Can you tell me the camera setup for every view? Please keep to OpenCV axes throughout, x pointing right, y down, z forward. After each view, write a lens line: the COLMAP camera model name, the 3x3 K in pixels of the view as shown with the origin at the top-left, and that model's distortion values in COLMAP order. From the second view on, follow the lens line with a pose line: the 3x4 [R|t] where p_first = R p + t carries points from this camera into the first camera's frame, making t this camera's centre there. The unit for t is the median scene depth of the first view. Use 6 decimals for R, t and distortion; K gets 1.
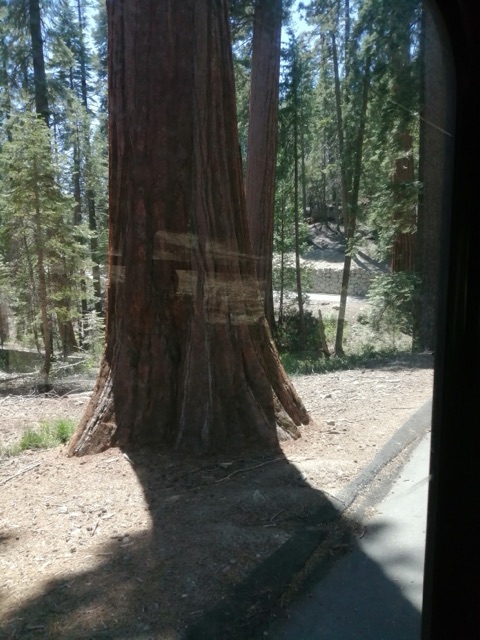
lens RADIAL K [[485.4, 0, 240.4], [0, 485.4, 319.8], [0, 0, 1]] dist [0.011520, -0.004718]
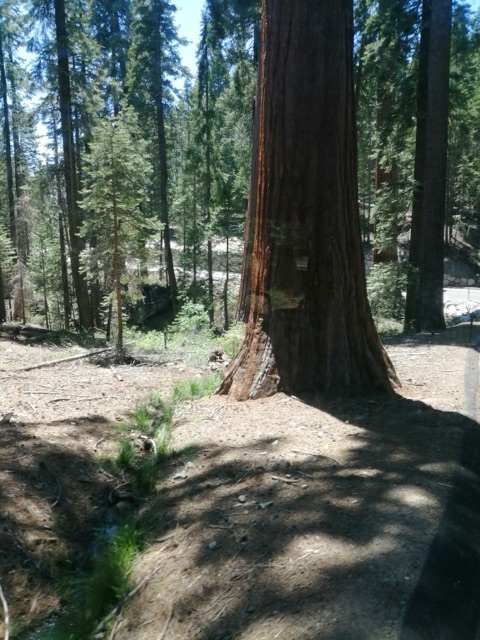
lens RADIAL K [[485.4, 0, 239.5], [0, 485.4, 319.6], [0, 0, 1]] dist [0.011520, -0.004718]
pose [[0.996934, 0.006288, 0.077988, -0.462251], [-0.008827, 0.999440, 0.032266, 0.010916], [-0.077742, -0.032856, 0.996432, -0.344735]]
